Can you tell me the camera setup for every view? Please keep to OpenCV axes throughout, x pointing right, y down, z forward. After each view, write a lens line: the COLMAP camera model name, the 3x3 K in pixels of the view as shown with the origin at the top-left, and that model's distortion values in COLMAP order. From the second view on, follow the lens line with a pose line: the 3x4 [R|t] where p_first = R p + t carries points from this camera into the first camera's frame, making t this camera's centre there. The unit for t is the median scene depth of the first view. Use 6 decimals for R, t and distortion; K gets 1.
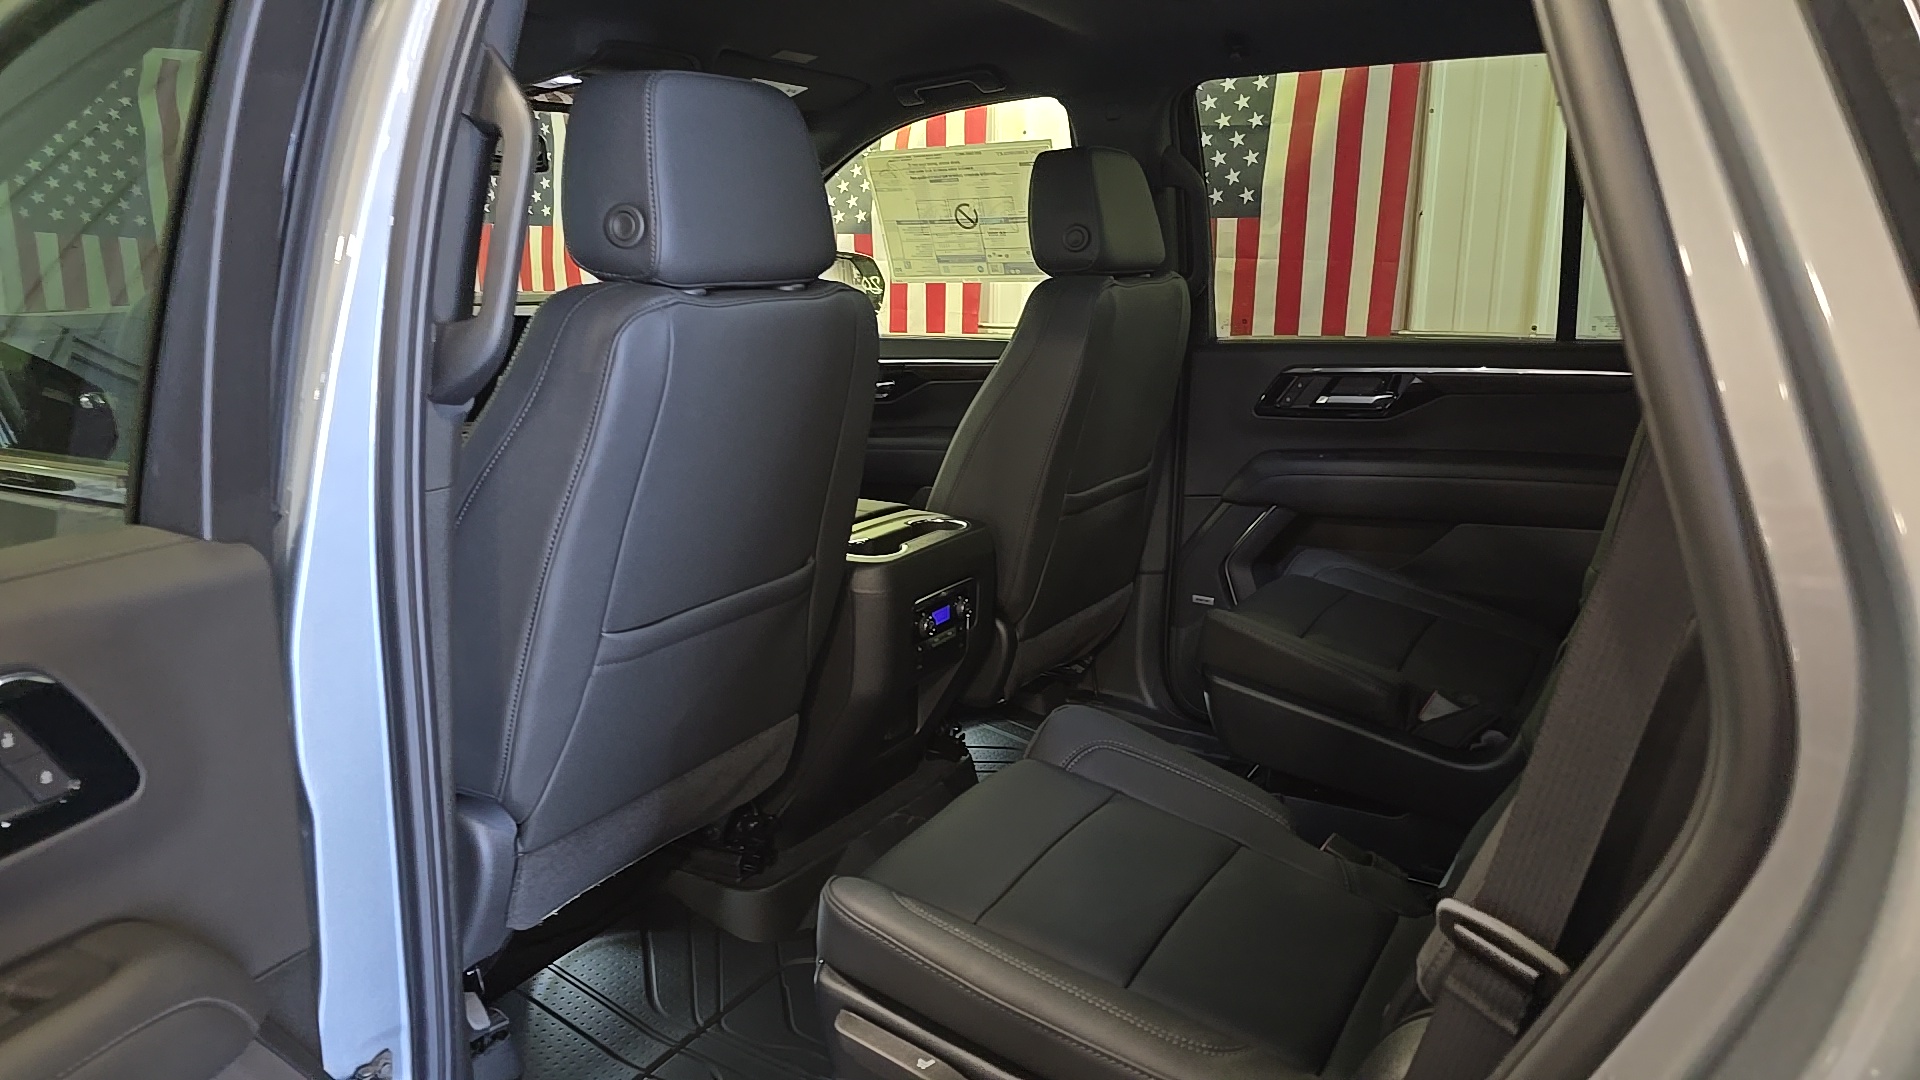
lens RADIAL K [[1279.8, 0, 954.4], [0, 1279.8, 546.7], [0, 0, 1]] dist [0.055561, -0.049276]
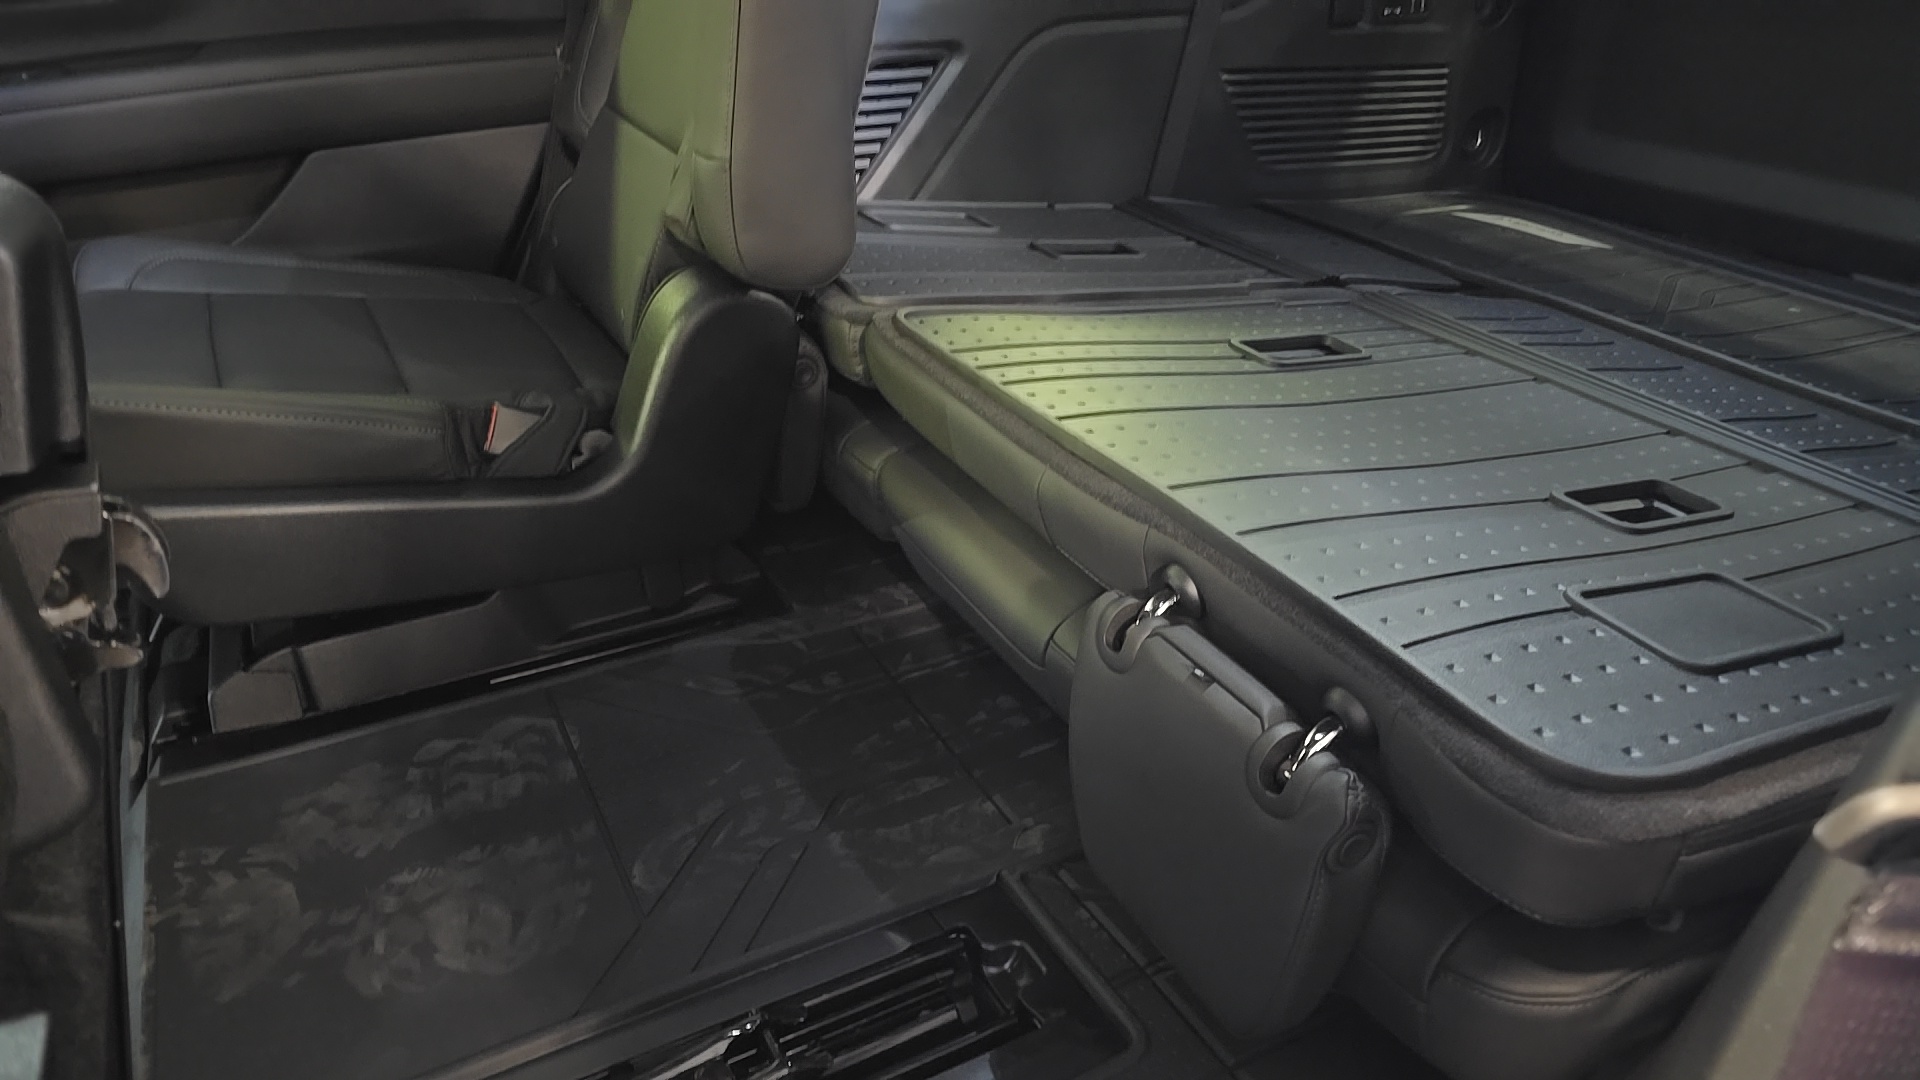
lens RADIAL K [[1279.8, 0, 960.7], [0, 1279.8, 542.7], [0, 0, 1]] dist [0.055561, -0.049276]
pose [[0.505732, -0.398112, 0.765338, -0.028086], [0.183375, 0.916487, 0.355563, -0.009792], [-0.842976, -0.039475, 0.536500, 0.332847]]
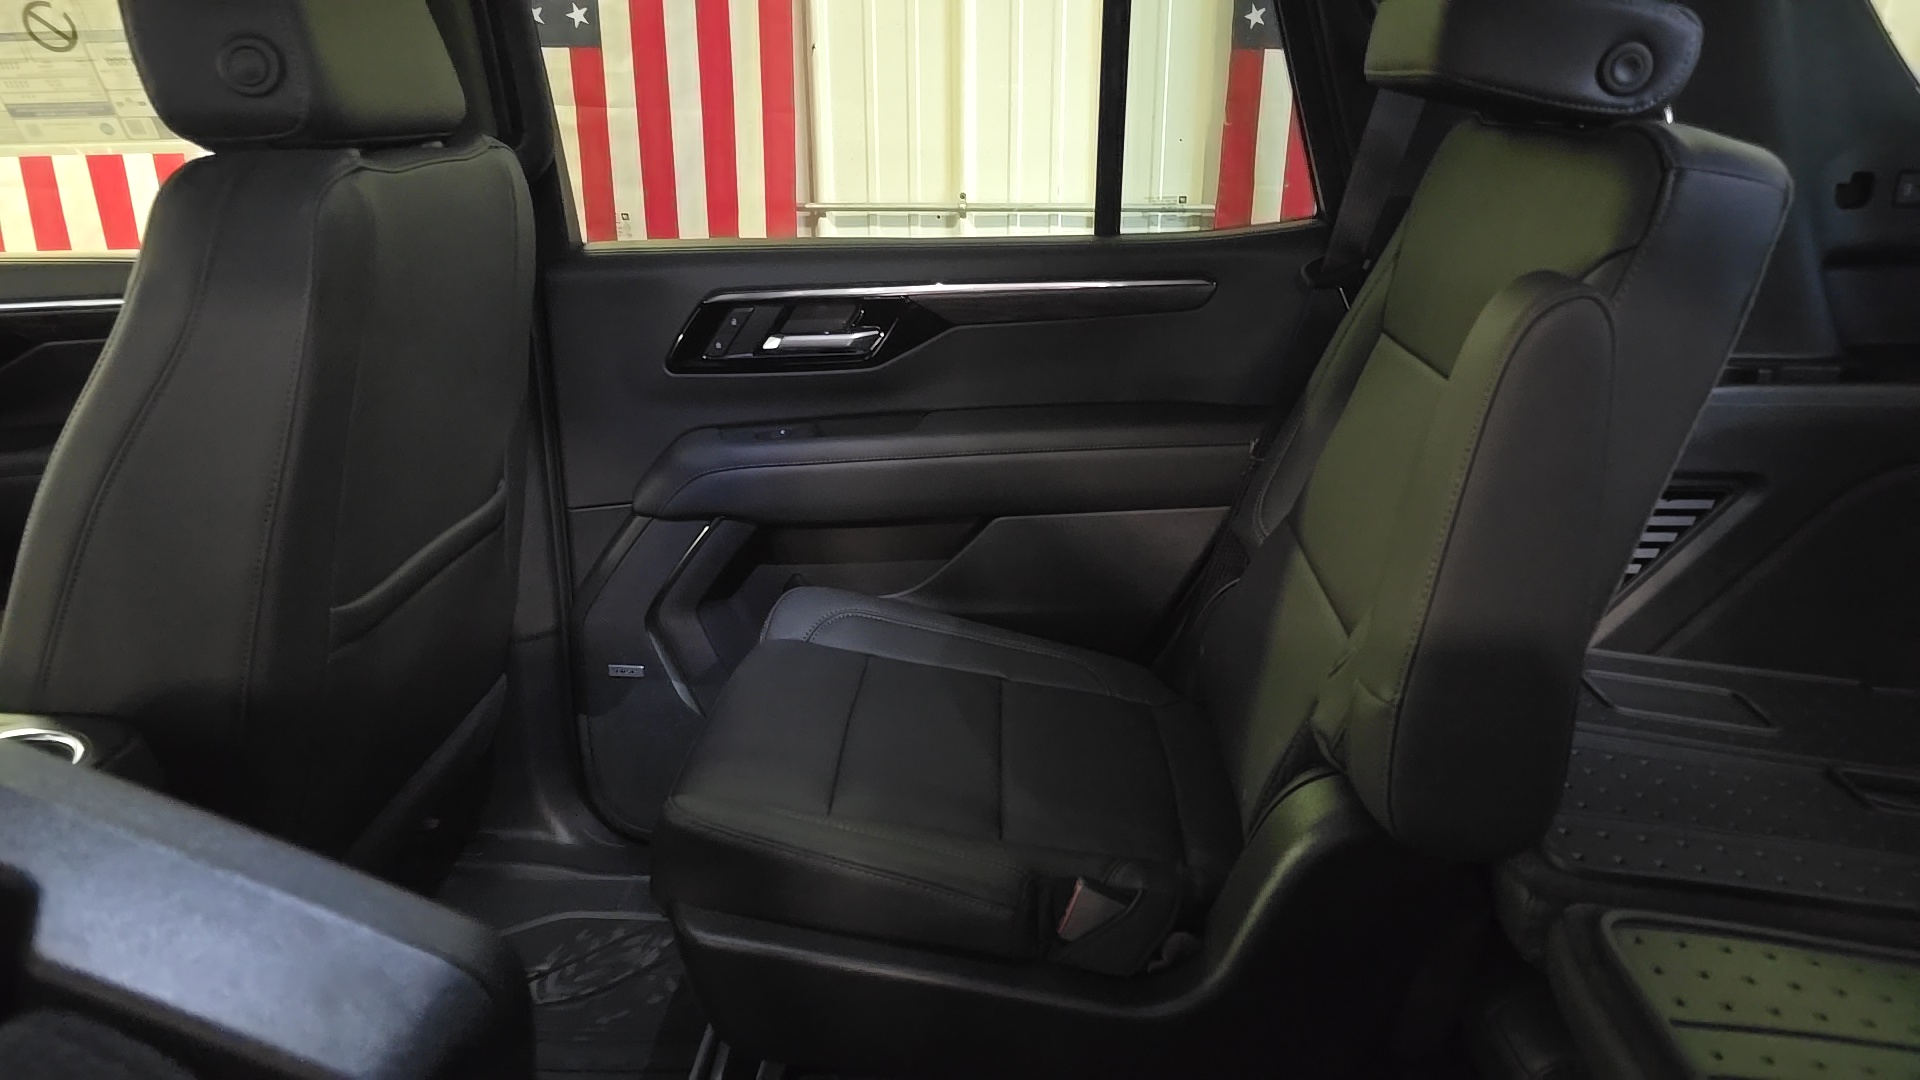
lens RADIAL K [[1279.8, 0, 975.1], [0, 1279.8, 547.0], [0, 0, 1]] dist [0.055561, -0.049276]
pose [[0.873772, -0.164089, 0.457818, 0.068569], [0.112571, 0.984036, 0.137845, -0.090806], [-0.473128, -0.068908, 0.878295, 0.392300]]
